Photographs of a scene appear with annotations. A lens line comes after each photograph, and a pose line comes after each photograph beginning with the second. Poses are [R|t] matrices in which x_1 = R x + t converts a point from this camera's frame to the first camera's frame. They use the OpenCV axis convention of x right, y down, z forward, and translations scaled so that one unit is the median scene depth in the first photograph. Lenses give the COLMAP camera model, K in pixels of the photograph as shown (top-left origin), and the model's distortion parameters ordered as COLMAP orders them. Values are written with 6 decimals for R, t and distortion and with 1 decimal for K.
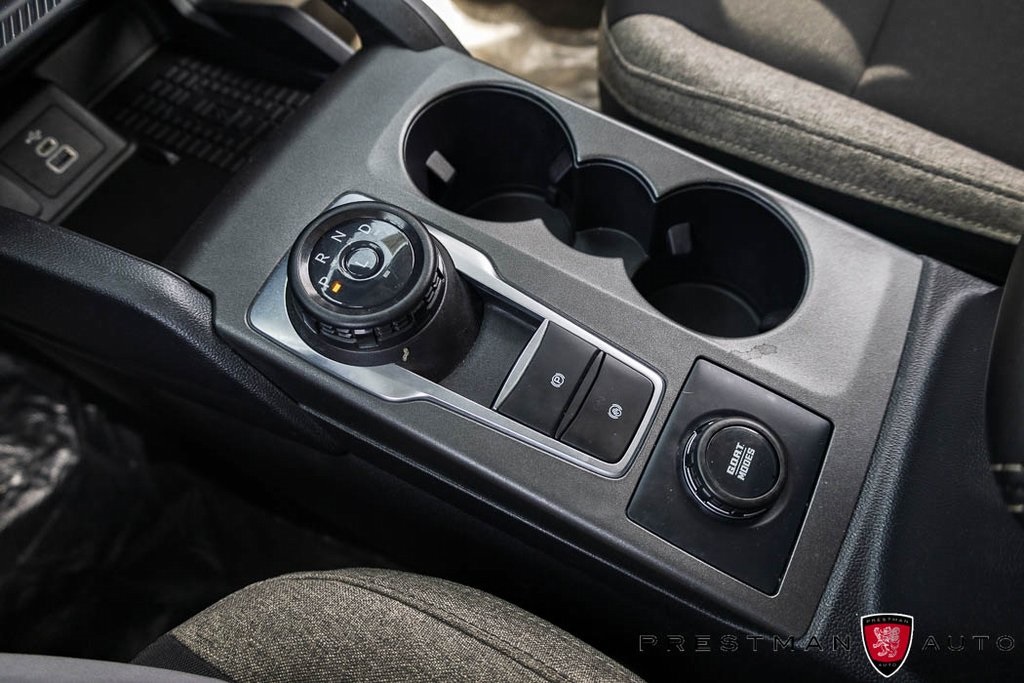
lens RADIAL K [[668.5, 0, 516.0], [0, 668.5, 332.6], [0, 0, 1]] dist [0.017470, -0.006625]
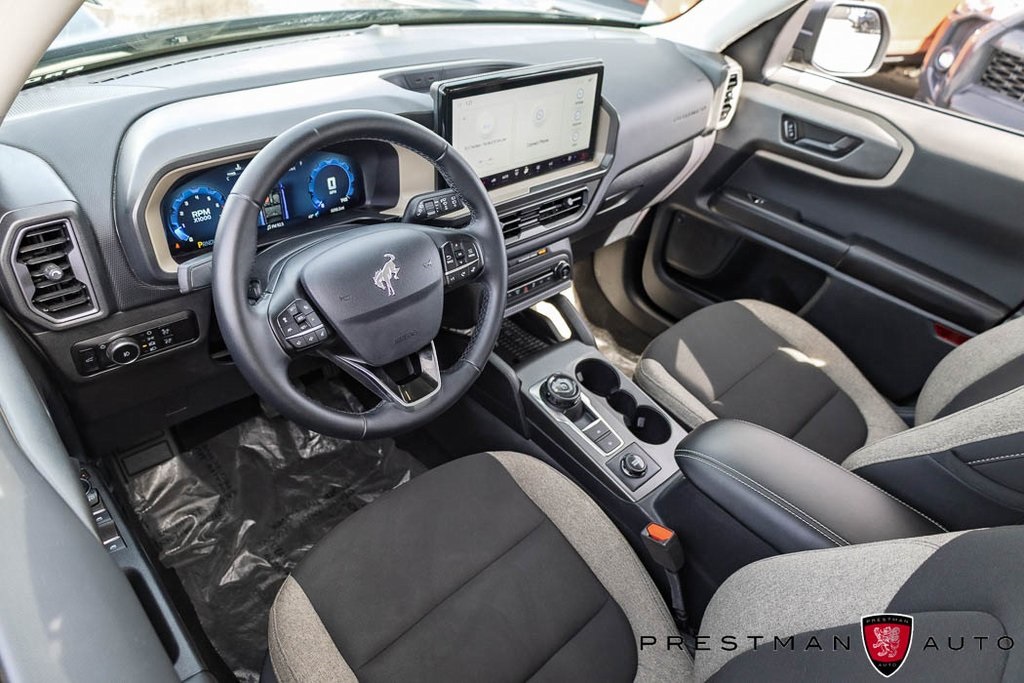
lens RADIAL K [[668.5, 0, 528.1], [0, 668.5, 351.8], [0, 0, 1]] dist [0.017470, -0.006625]
pose [[0.925639, 0.373024, -0.063602, -0.210243], [-0.370955, 0.861306, -0.347195, 0.996625], [-0.074731, 0.344970, 0.935634, -2.372409]]
